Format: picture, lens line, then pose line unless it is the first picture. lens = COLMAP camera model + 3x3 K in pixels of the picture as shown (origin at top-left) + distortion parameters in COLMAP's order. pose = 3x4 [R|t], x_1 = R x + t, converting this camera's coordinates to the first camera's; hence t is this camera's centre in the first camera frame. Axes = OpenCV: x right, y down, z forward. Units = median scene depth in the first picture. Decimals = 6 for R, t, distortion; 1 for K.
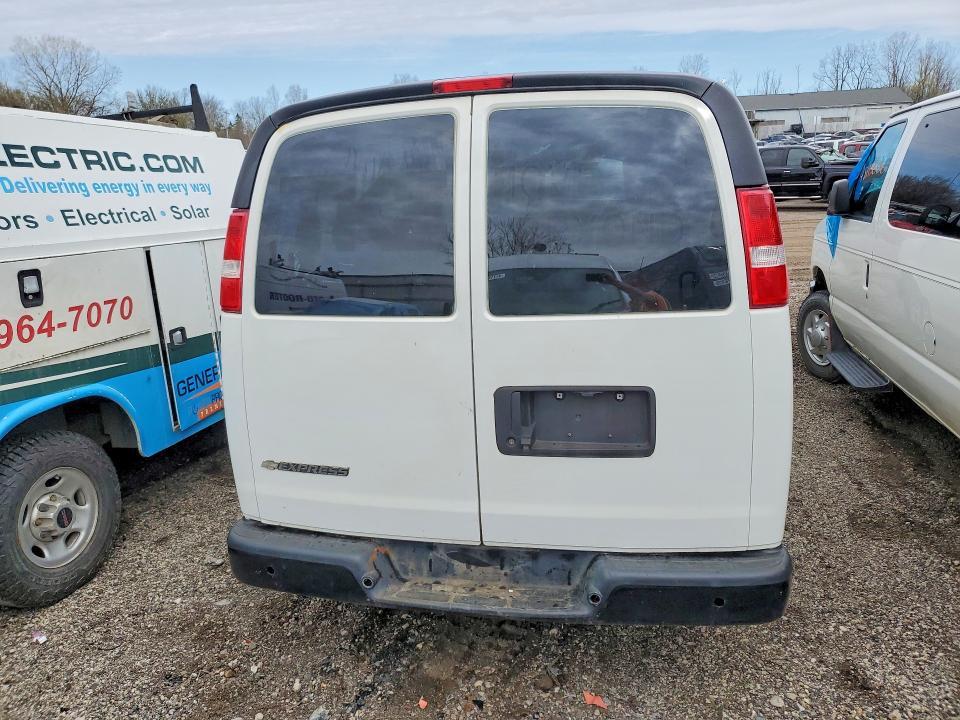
lens RADIAL K [[737.0, 0, 477.3], [0, 737.0, 356.6], [0, 0, 1]] dist [0.030118, -0.023742]
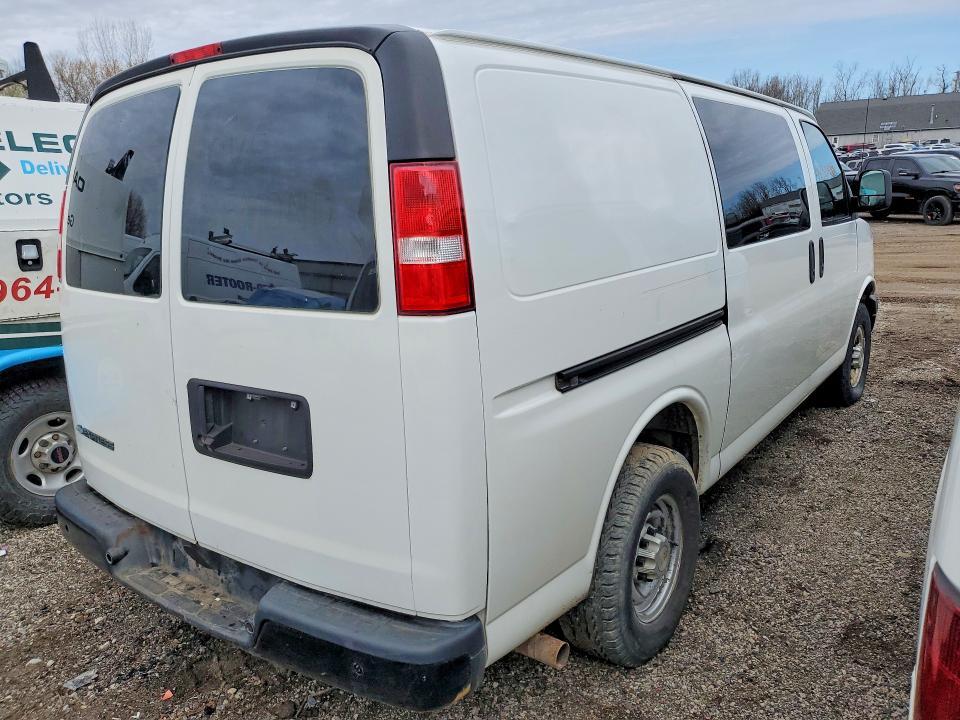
lens RADIAL K [[737.0, 0, 474.8], [0, 737.0, 358.0], [0, 0, 1]] dist [0.030118, -0.023742]
pose [[0.911411, 0.105854, -0.397648, 0.527472], [-0.106168, 0.994120, 0.021299, -0.030137], [0.397565, 0.022805, 0.917291, 0.207878]]
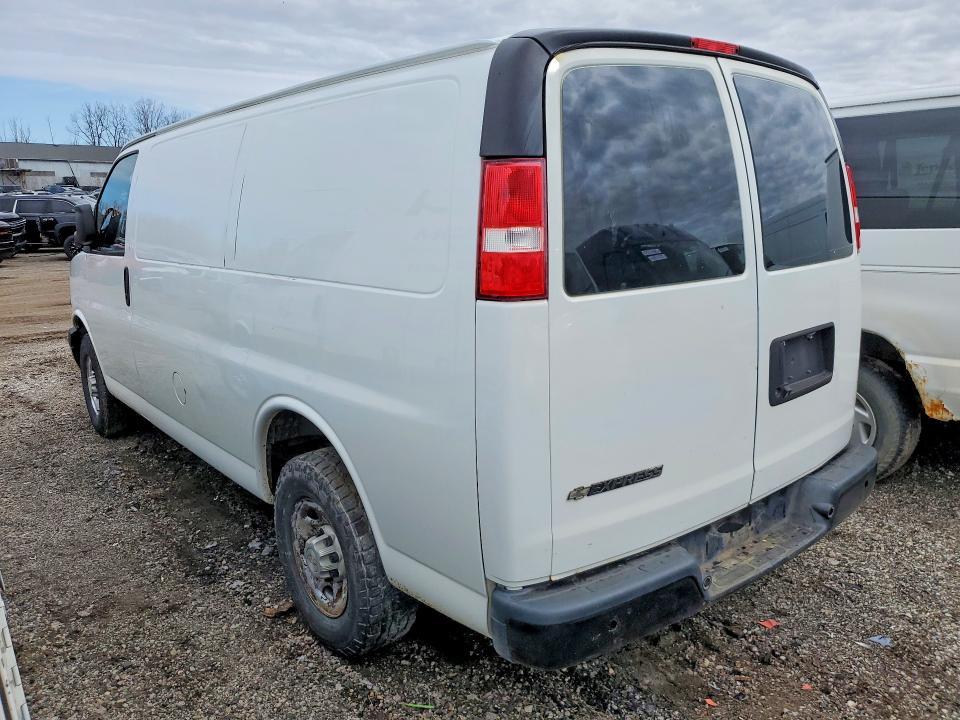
lens RADIAL K [[737.0, 0, 473.4], [0, 737.0, 364.2], [0, 0, 1]] dist [0.030118, -0.023742]
pose [[0.630744, -0.136455, 0.763900, -0.755050], [0.182555, 0.982882, 0.024838, -0.020299], [-0.754212, 0.123788, 0.644857, 0.472712]]
